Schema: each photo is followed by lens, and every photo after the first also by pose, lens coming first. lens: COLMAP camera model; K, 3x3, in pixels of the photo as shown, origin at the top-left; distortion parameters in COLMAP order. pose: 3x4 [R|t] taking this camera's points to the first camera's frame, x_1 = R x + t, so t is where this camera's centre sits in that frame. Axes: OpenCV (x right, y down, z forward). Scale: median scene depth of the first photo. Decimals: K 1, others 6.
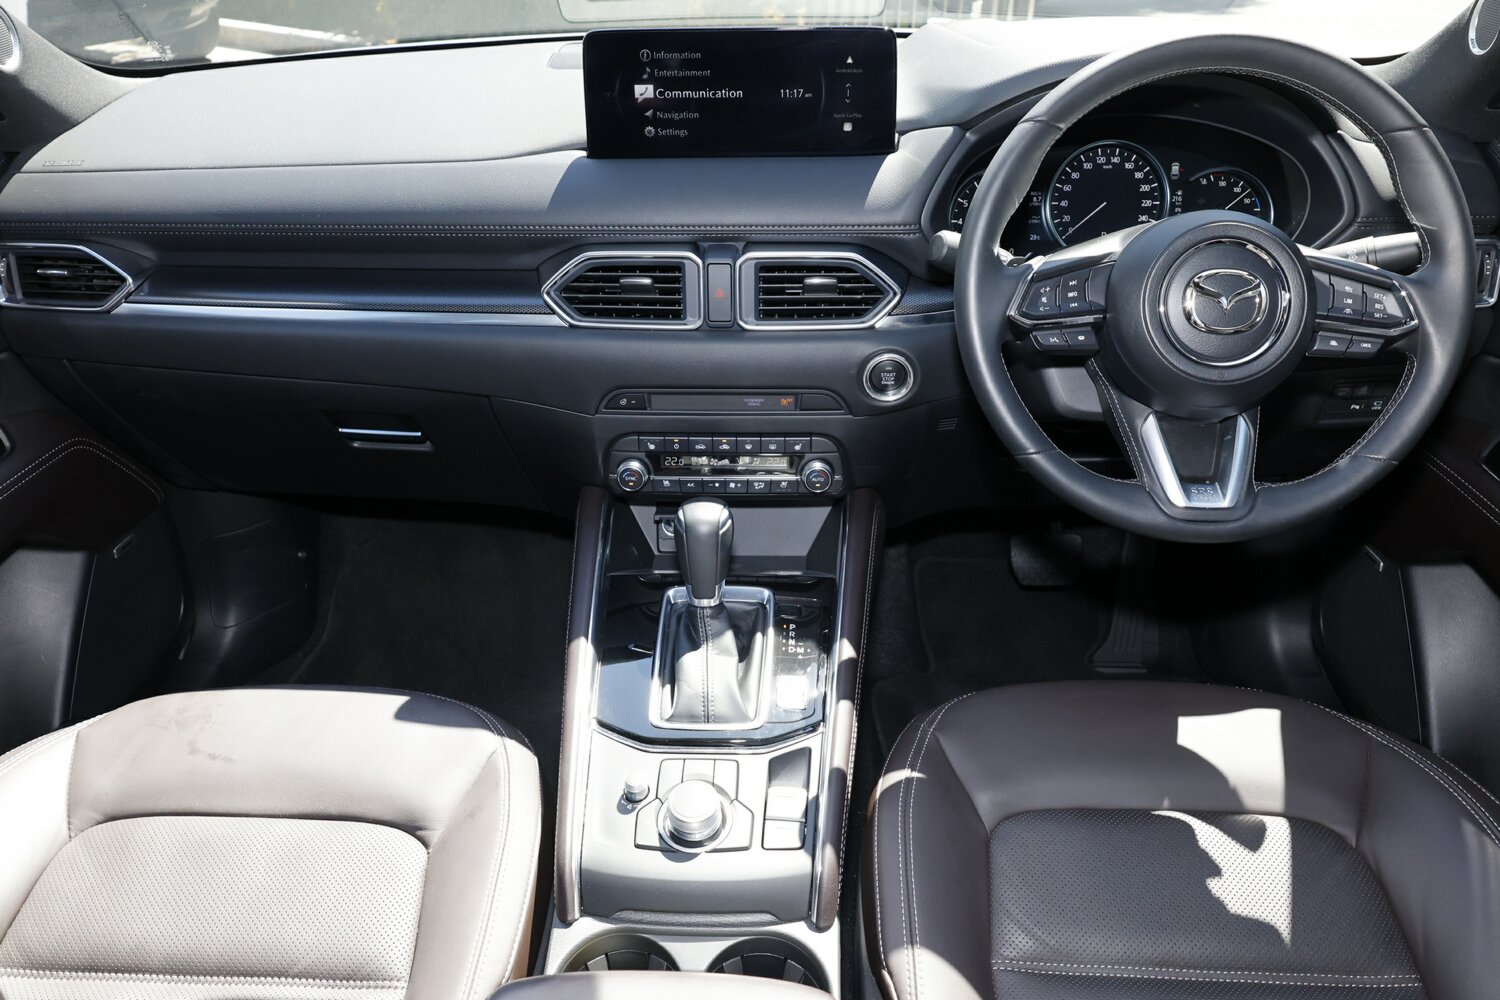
lens RADIAL K [[1043.1, 0, 745.4], [0, 1043.1, 495.5], [0, 0, 1]] dist [-0.004678, 0.002910]
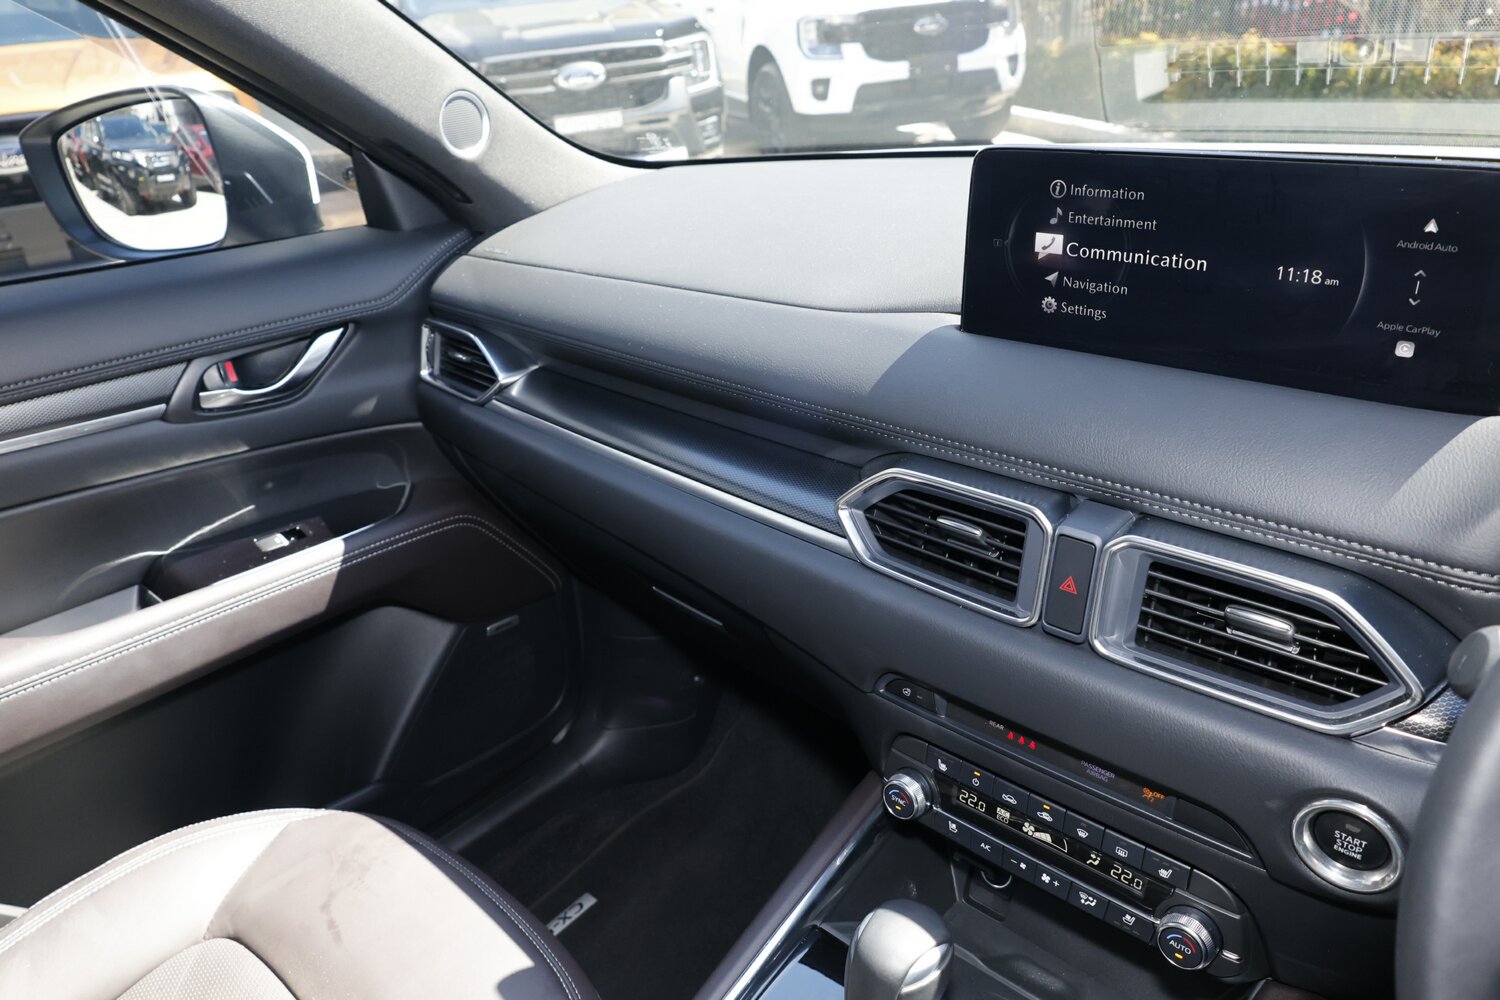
lens RADIAL K [[1043.1, 0, 741.1], [0, 1043.1, 497.1], [0, 0, 1]] dist [-0.004678, 0.002910]
pose [[0.760007, 0.248155, -0.600673, 0.177114], [-0.291155, 0.956303, 0.026690, -0.203802], [0.581049, 0.154605, 0.799049, 0.412956]]
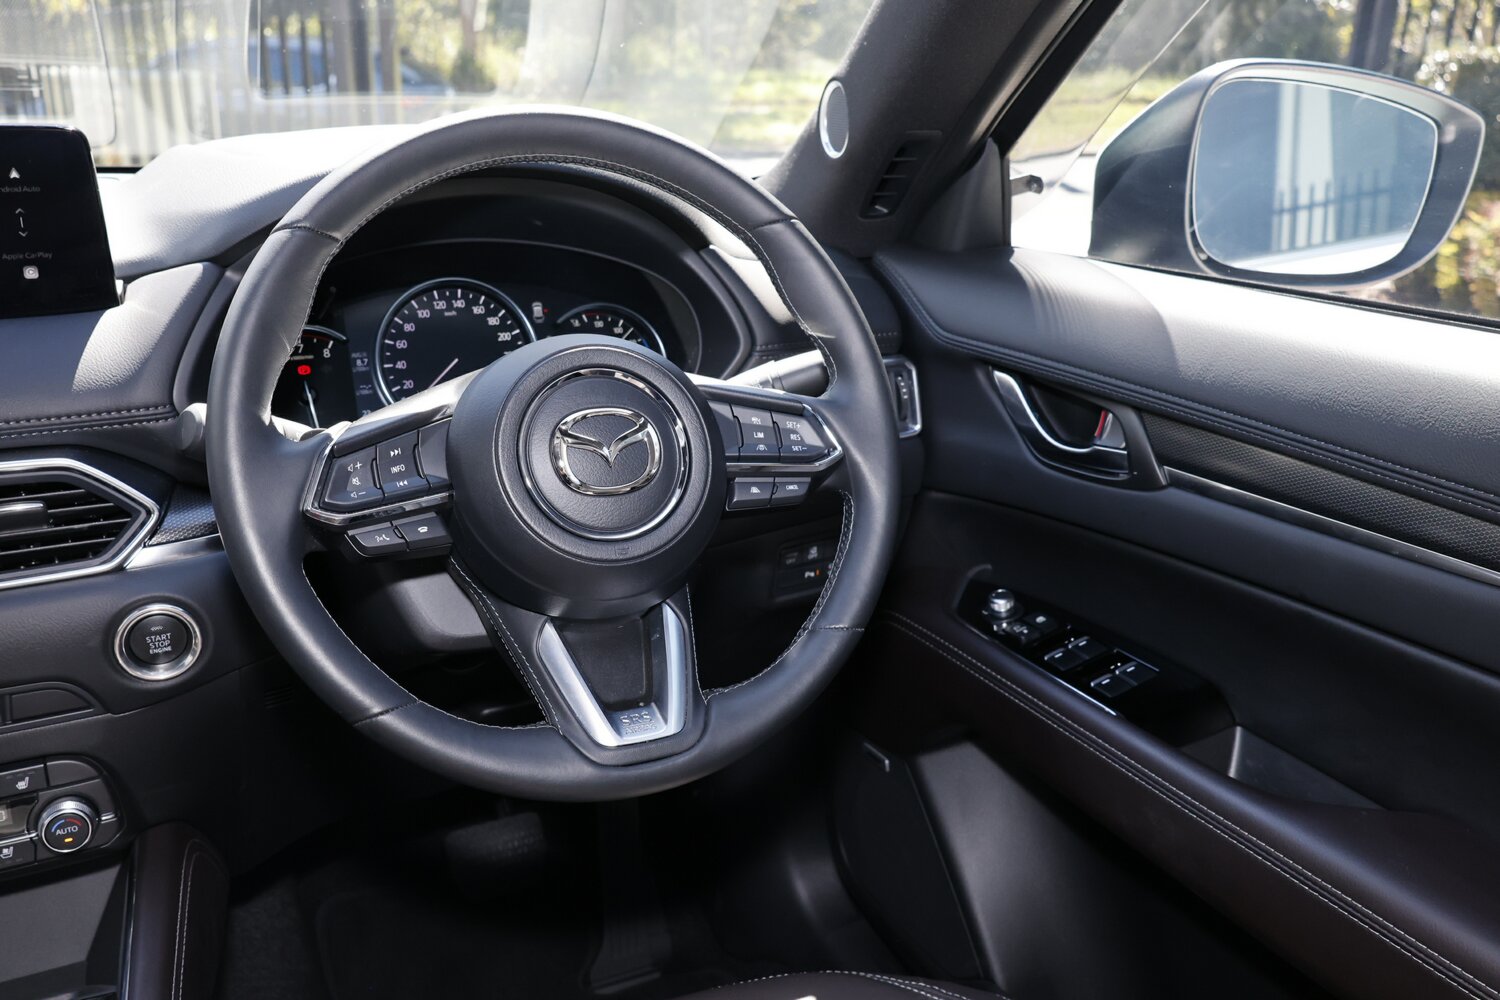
lens RADIAL K [[1292.4, 0, 742.7], [0, 1292.4, 498.3], [0, 0, 1]] dist [0.016088, -0.012623]
pose [[0.883842, -0.127296, 0.450132, 0.108851], [0.220625, 0.961952, -0.161163, 0.007810], [-0.412490, 0.241753, 0.878298, 0.146367]]
